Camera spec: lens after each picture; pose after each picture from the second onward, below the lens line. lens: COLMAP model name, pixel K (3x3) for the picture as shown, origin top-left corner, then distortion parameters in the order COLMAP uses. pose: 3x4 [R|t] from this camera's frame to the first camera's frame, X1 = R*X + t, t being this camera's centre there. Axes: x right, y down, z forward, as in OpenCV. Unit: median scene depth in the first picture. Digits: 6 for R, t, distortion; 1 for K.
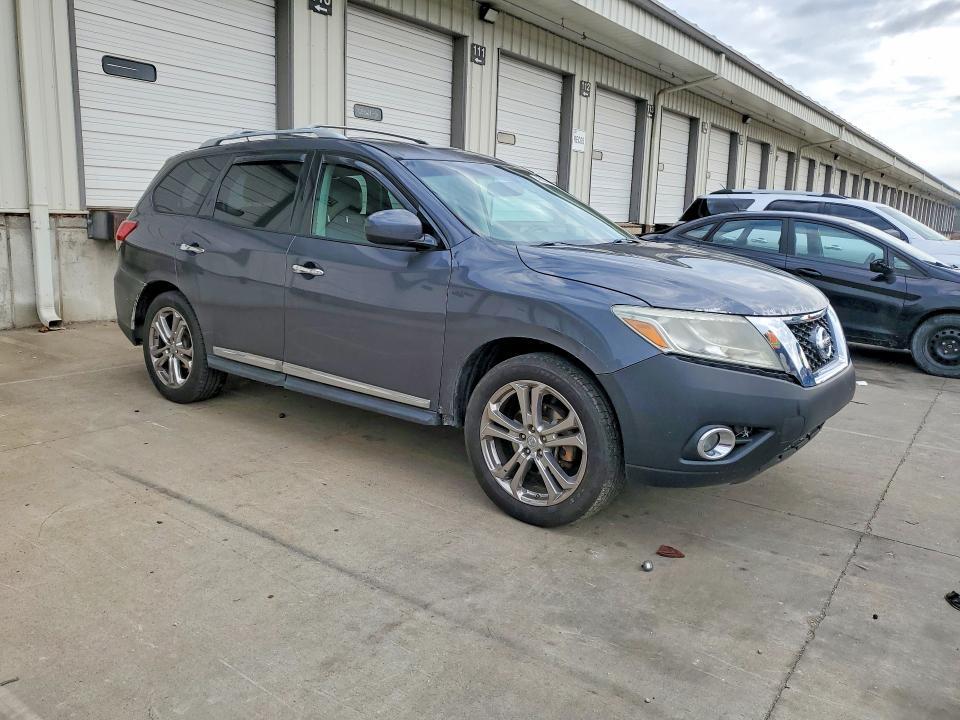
lens RADIAL K [[779.0, 0, 474.9], [0, 779.0, 360.2], [0, 0, 1]] dist [0.002409, 0.005853]
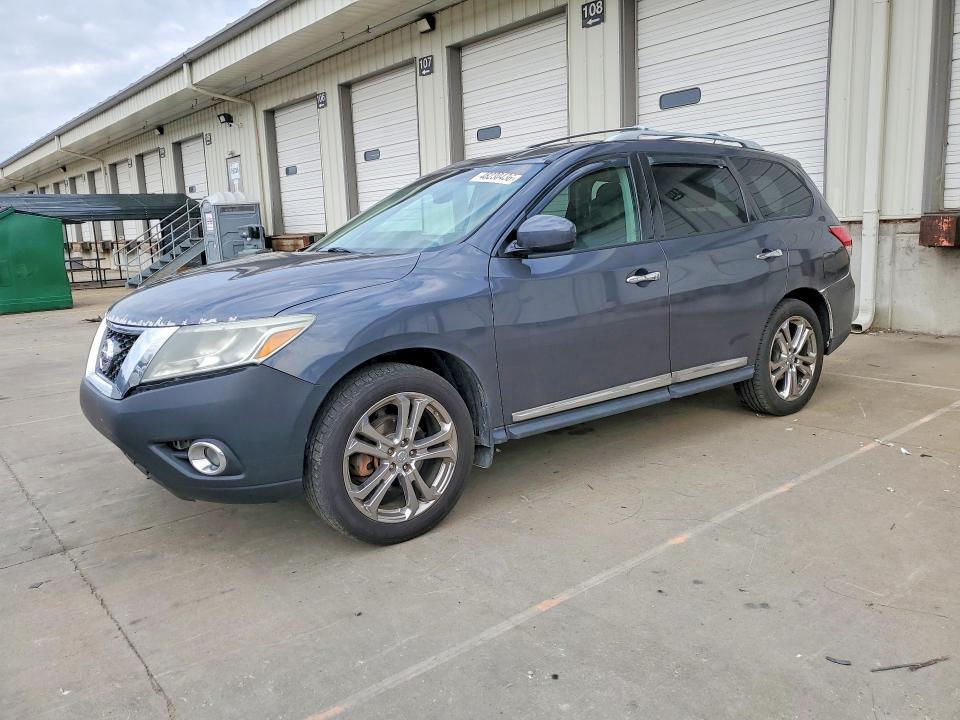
lens RADIAL K [[779.0, 0, 474.9], [0, 779.0, 360.2], [0, 0, 1]] dist [0.002409, 0.005853]
pose [[-0.298681, 0.141182, -0.943852, 0.869836], [-0.146605, 0.970471, 0.191556, -0.189040], [0.943025, 0.195588, -0.269163, 1.200311]]
